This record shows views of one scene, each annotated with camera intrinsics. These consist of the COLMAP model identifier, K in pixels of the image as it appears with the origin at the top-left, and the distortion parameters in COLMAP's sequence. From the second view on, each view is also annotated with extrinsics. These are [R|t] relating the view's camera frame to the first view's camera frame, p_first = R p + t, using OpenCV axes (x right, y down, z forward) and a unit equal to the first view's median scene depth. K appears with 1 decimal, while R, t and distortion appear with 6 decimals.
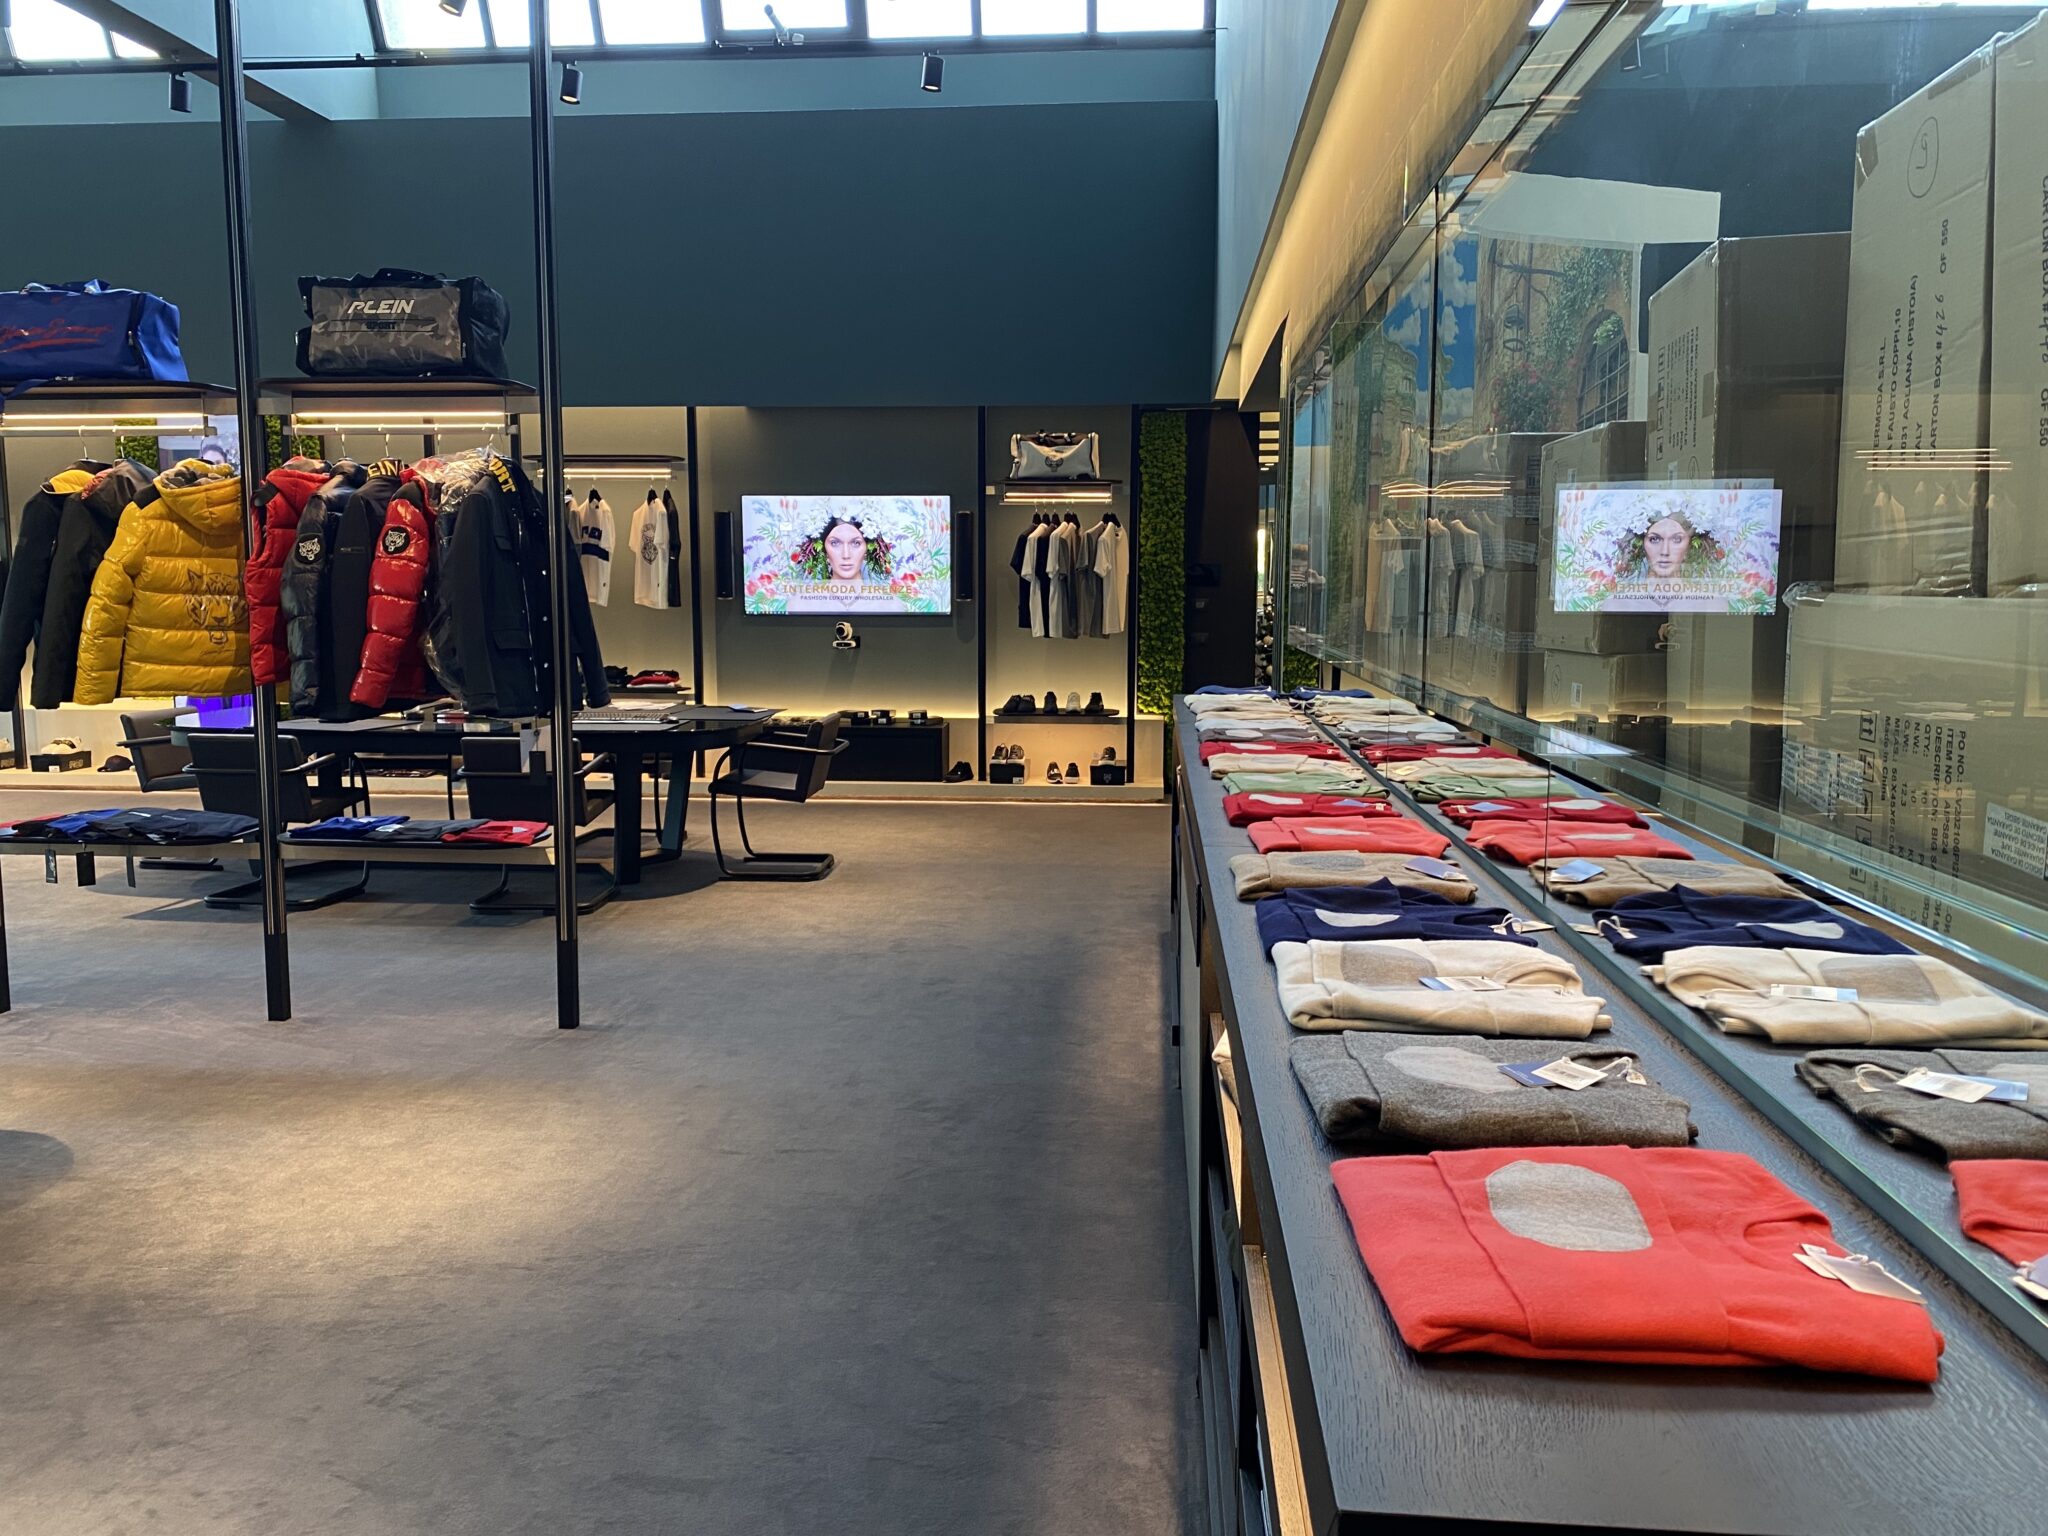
lens RADIAL K [[1616.7, 0, 1026.1], [0, 1616.7, 754.4], [0, 0, 1]] dist [0.024721, -0.011987]
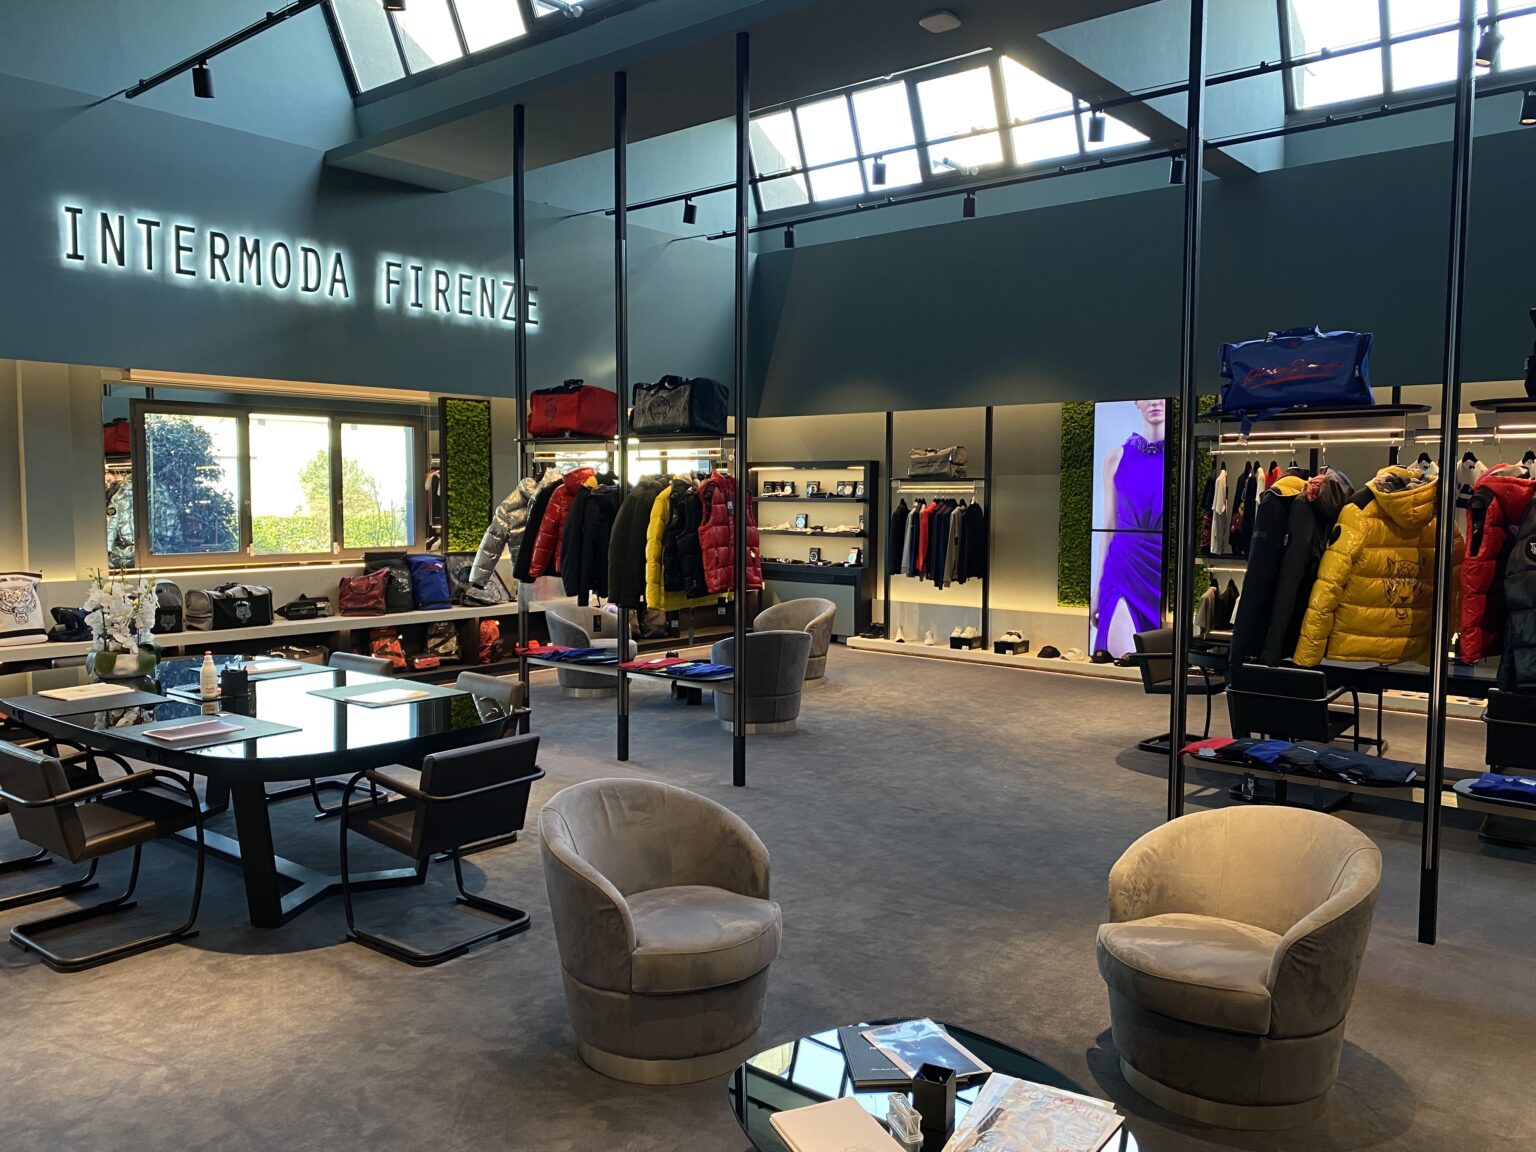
lens RADIAL K [[1212.5, 0, 761.9], [0, 1212.5, 569.5], [0, 0, 1]] dist [0.024721, -0.011987]
pose [[0.818096, 0.041834, -0.573558, -0.379172], [-0.068233, 0.997367, -0.024578, -0.051521], [0.571020, 0.059242, 0.818796, -0.004703]]
